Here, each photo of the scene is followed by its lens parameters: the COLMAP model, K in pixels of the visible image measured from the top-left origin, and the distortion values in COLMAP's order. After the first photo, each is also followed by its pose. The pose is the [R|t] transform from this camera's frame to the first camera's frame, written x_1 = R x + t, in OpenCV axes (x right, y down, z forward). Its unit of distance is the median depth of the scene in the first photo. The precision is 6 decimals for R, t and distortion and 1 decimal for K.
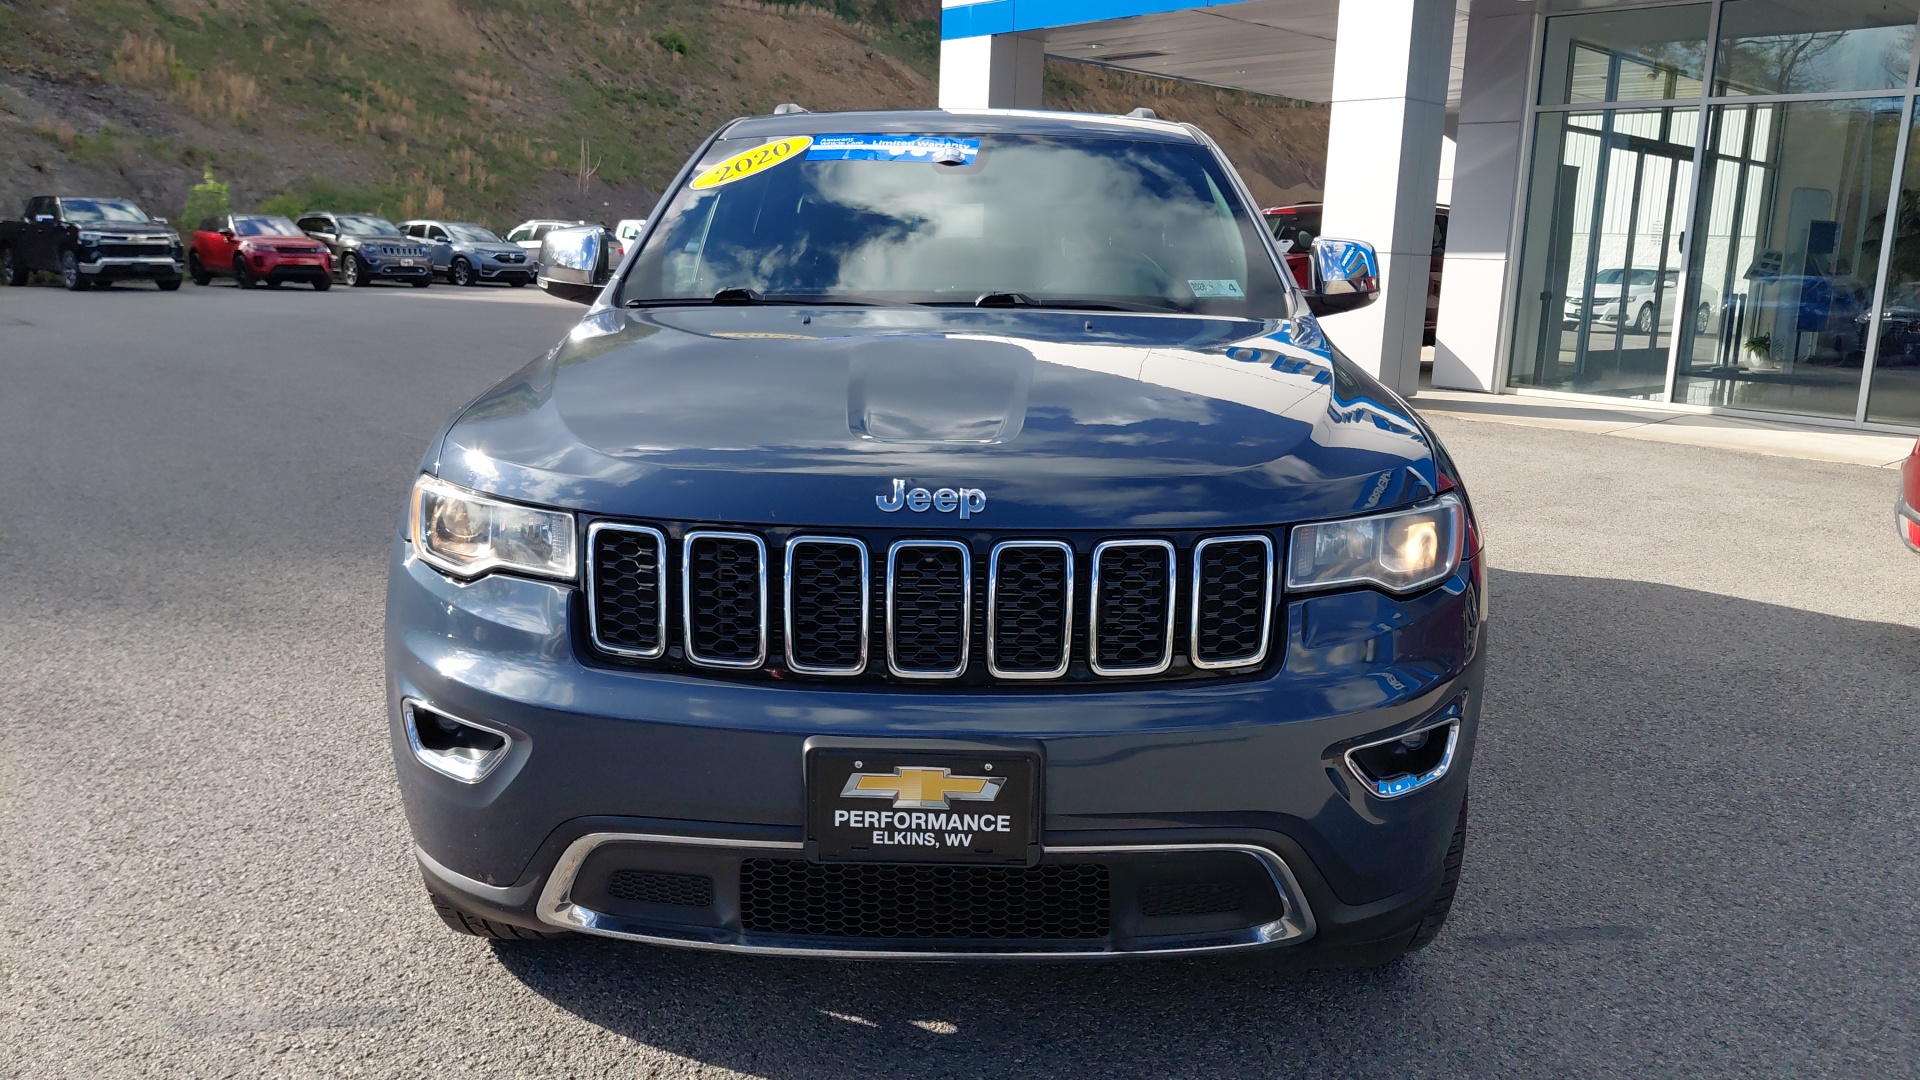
lens RADIAL K [[1436.5, 0, 980.9], [0, 1436.5, 562.0], [0, 0, 1]] dist [-0.006693, -0.005418]
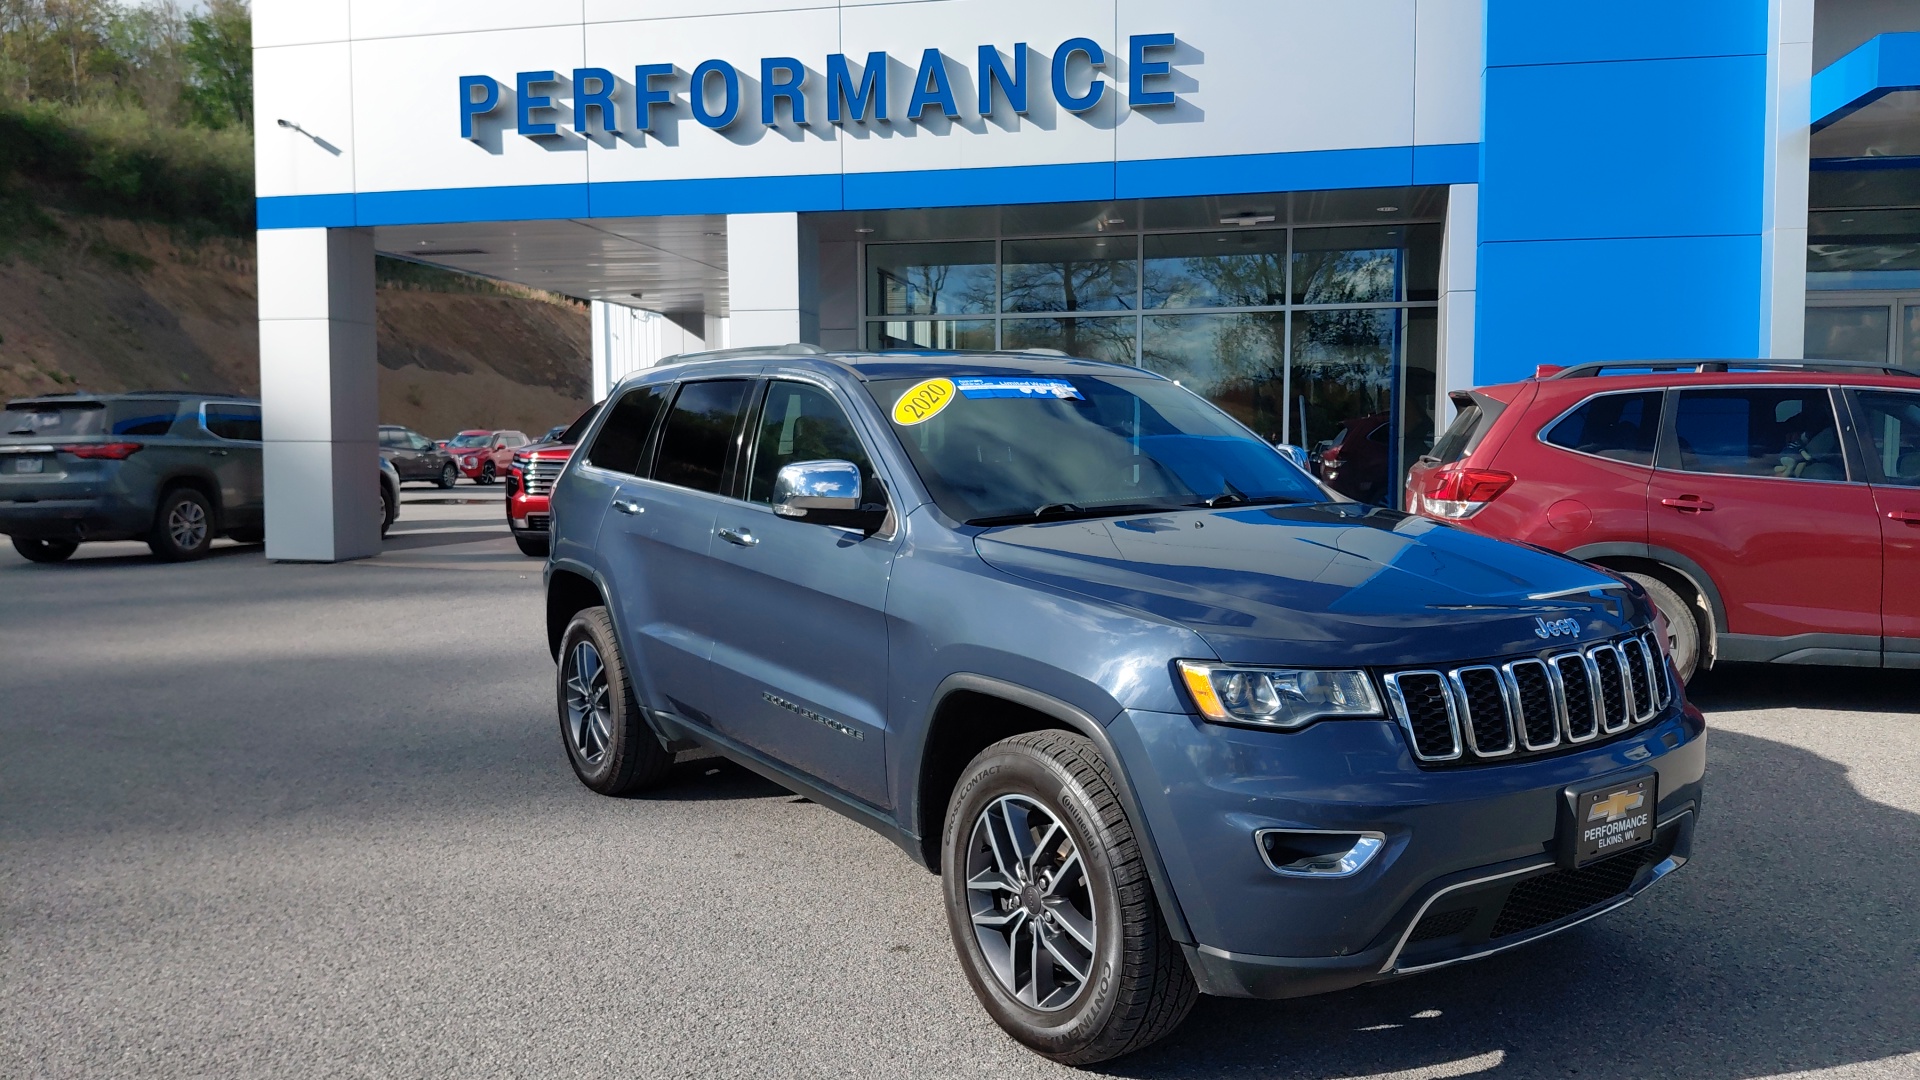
lens RADIAL K [[1436.5, 0, 980.9], [0, 1436.5, 562.0], [0, 0, 1]] dist [-0.006693, -0.005418]
pose [[0.803557, -0.080388, 0.589775, -0.612693], [0.149325, 0.986377, -0.069005, -0.043706], [-0.576194, 0.143517, 0.804614, 0.026941]]
